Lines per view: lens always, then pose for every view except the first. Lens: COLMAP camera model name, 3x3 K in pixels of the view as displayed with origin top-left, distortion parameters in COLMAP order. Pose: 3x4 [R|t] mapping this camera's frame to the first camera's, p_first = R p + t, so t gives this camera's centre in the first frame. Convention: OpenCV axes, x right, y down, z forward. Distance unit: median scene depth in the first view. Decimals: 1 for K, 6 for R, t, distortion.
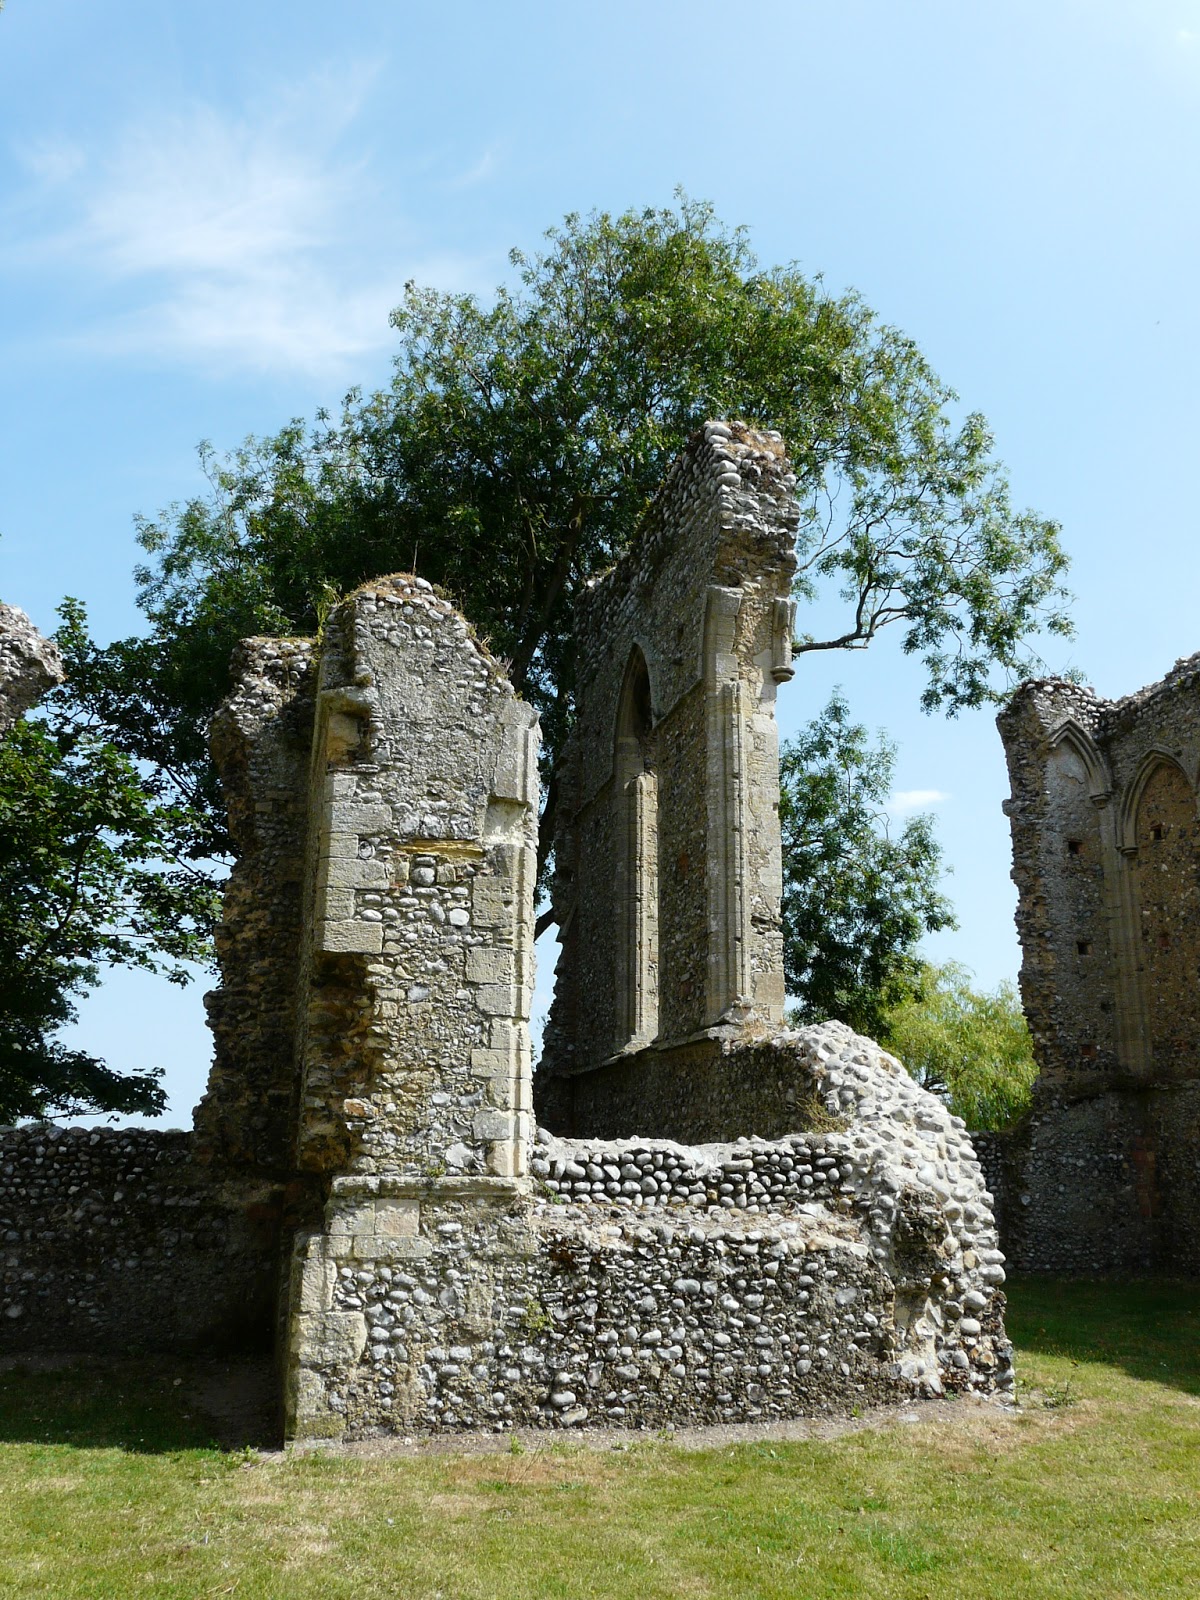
lens RADIAL K [[1297.7, 0, 603.2], [0, 1297.7, 803.3], [0, 0, 1]] dist [-0.015978, -0.001843]
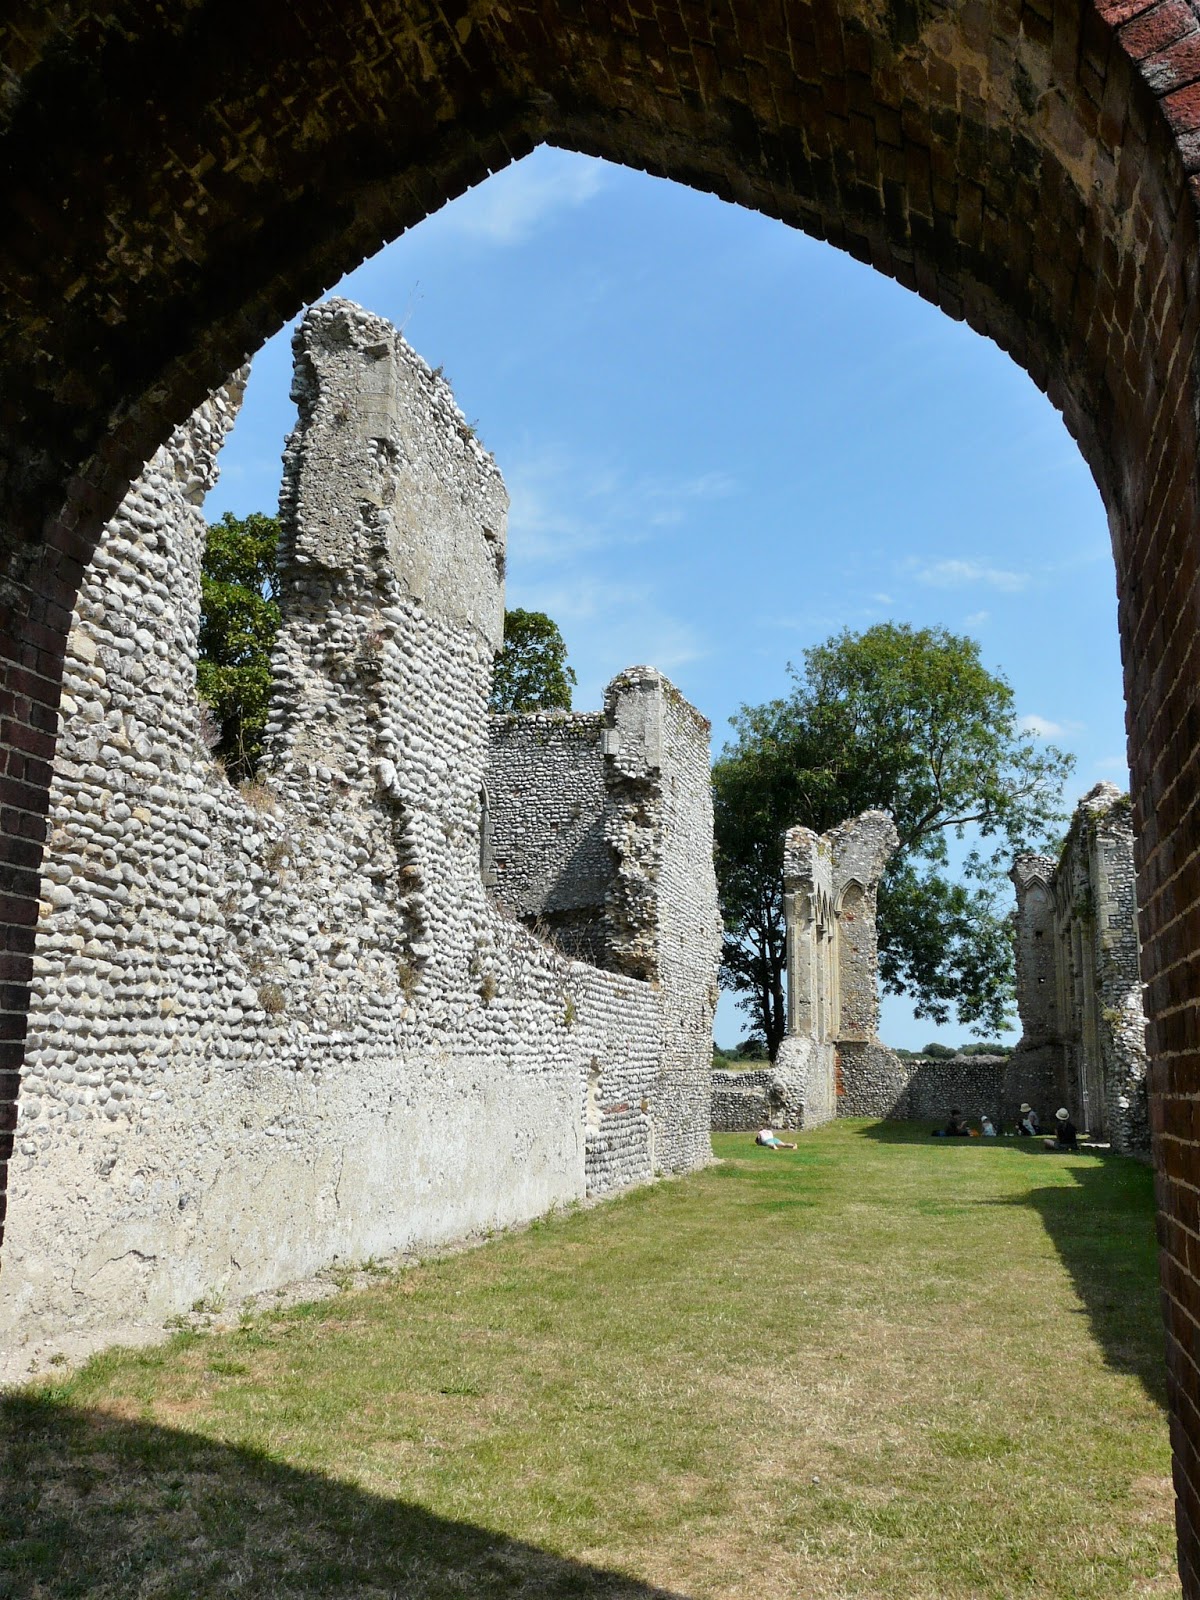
lens RADIAL K [[1297.7, 0, 600.8], [0, 1297.7, 800.6], [0, 0, 1]] dist [-0.015978, -0.001843]
pose [[0.847782, -0.099696, -0.520891, 1.098904], [0.138912, 0.989625, 0.036678, -0.457978], [0.511830, -0.103453, 0.852835, -1.515633]]
